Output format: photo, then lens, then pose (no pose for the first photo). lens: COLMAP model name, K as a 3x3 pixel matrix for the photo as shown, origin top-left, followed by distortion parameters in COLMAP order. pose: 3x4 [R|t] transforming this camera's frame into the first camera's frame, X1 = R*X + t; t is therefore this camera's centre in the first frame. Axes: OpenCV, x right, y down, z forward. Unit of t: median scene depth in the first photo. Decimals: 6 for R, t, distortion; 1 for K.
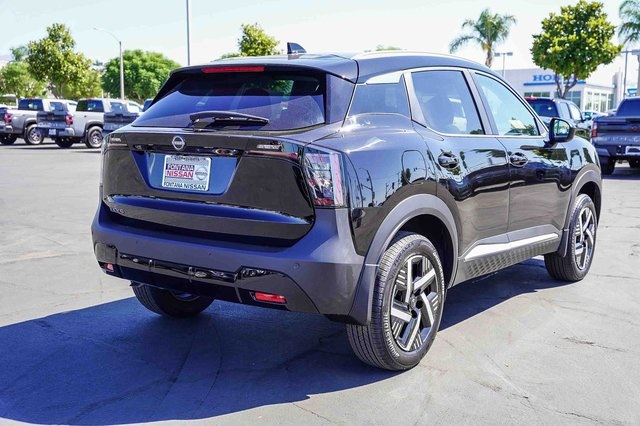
lens RADIAL K [[783.6, 0, 318.7], [0, 783.6, 208.7], [0, 0, 1]] dist [0.135148, 0.000000]
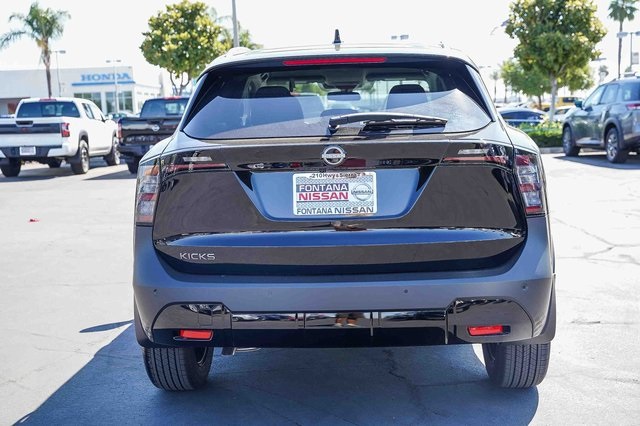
lens RADIAL K [[818.3, 0, 321.1], [0, 818.3, 213.2], [0, 0, 1]] dist [0.068302, 0.000000]
pose [[0.832750, -0.105369, 0.543530, -0.116806], [0.105619, 0.993928, 0.030863, -0.009911], [-0.543481, 0.031706, 0.838822, 0.061664]]
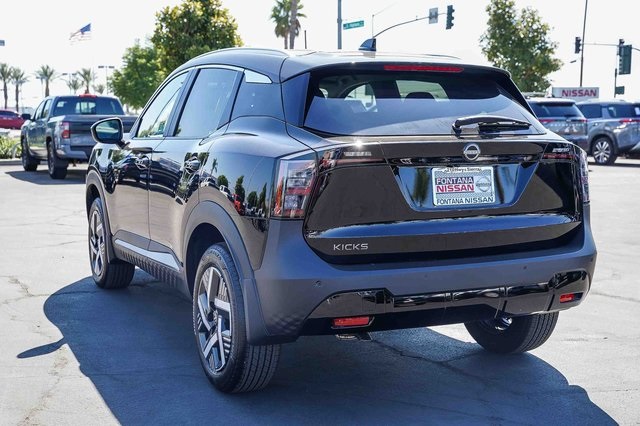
lens RADIAL K [[869.8, 0, 319.8], [0, 869.8, 215.2], [0, 0, 1]] dist [0.099658, 0.000000]
pose [[0.453286, -0.109449, 0.884620, -0.208207], [0.107917, 0.991871, 0.067421, -0.018068], [-0.884808, 0.064905, 0.461413, 0.130363]]
